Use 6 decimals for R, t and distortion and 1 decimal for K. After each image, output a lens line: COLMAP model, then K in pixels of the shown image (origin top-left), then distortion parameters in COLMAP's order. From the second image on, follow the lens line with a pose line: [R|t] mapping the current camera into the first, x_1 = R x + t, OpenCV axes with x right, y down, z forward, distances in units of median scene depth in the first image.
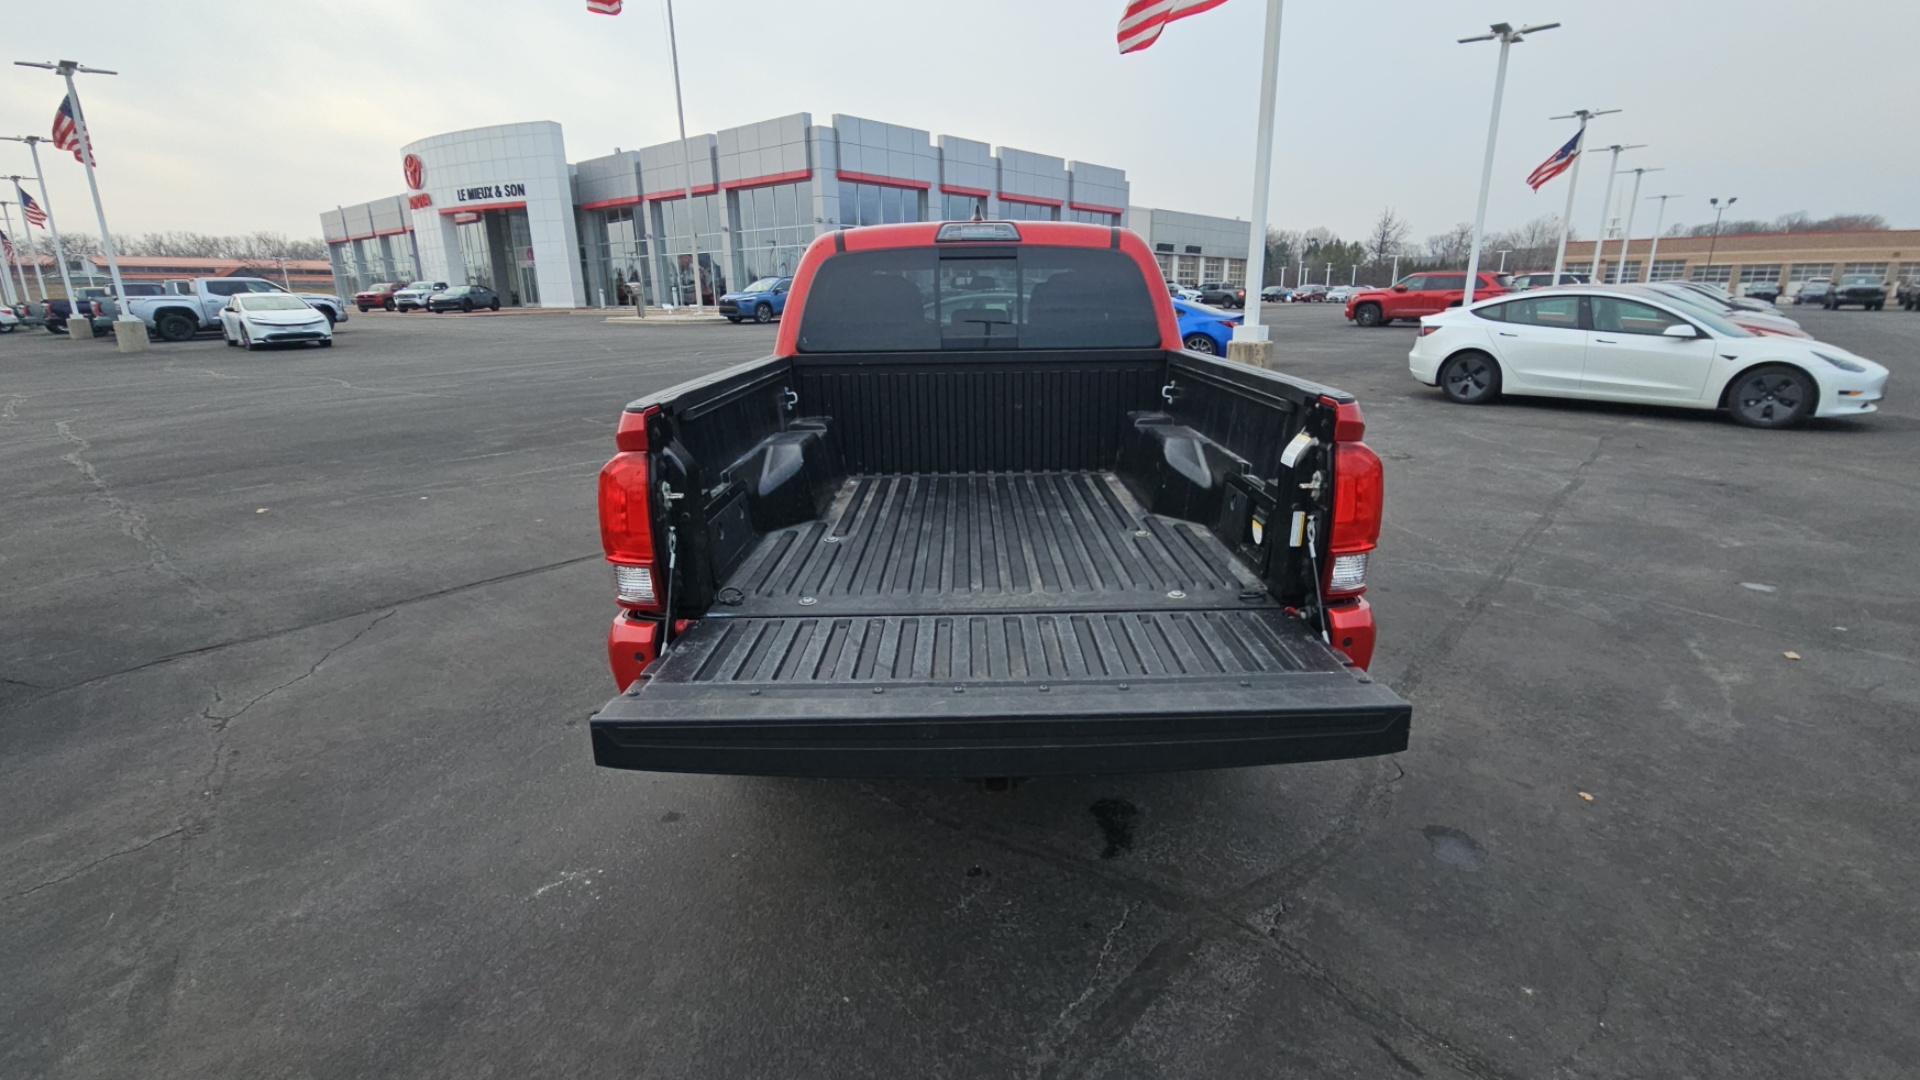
lens RADIAL K [[857.7, 0, 978.6], [0, 857.7, 547.1], [0, 0, 1]] dist [0.009245, -0.006462]
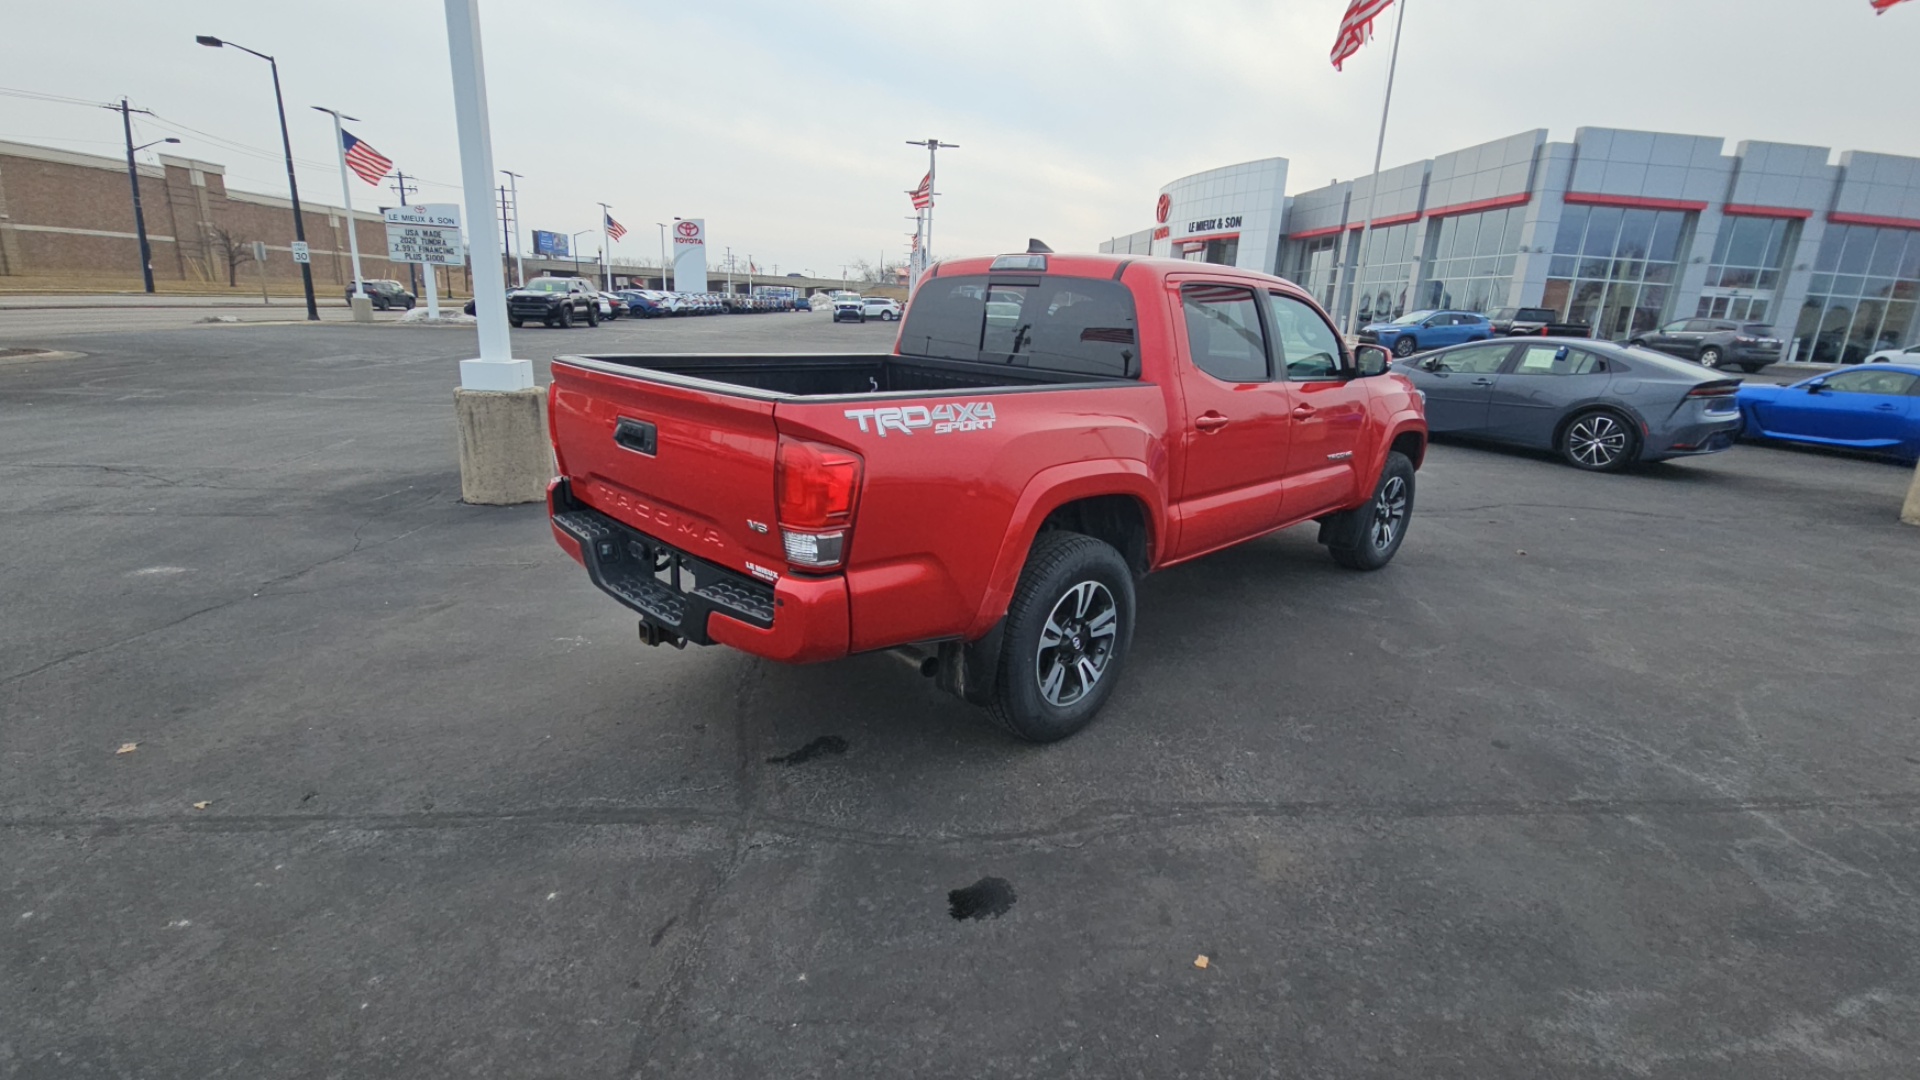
lens RADIAL K [[852.6, 0, 976.8], [0, 852.6, 546.0], [0, 0, 1]] dist [0.008732, -0.005513]
pose [[0.712176, 0.233387, -0.662069, 0.095713], [-0.252136, 0.965226, 0.069034, -0.008539], [0.655158, 0.117767, 0.746256, 0.020908]]
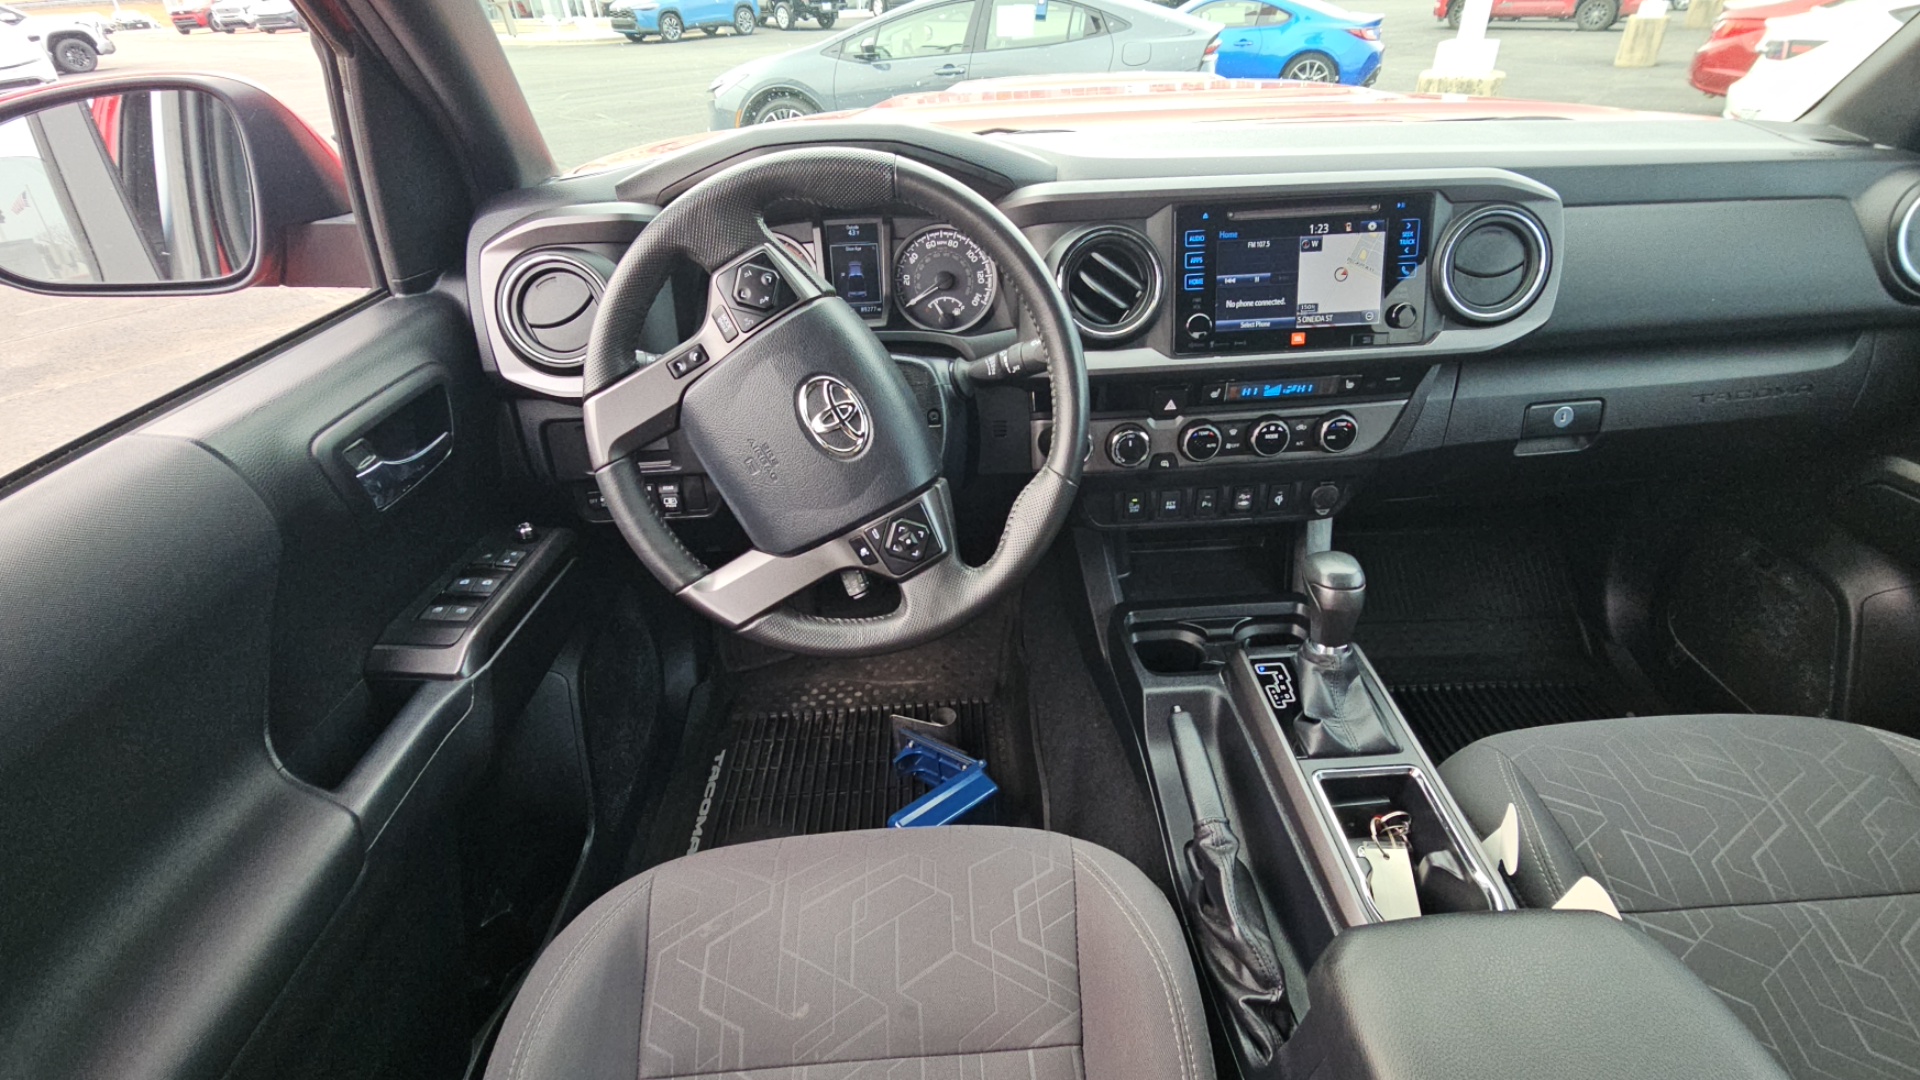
lens RADIAL K [[853.2, 0, 977.1], [0, 853.2, 545.4], [0, 0, 1]] dist [0.006063, -0.005477]
pose [[0.999300, -0.031885, 0.019548, -0.013041], [0.025037, 0.958587, 0.283696, -0.045540], [-0.027785, -0.283008, 0.958715, 0.159170]]
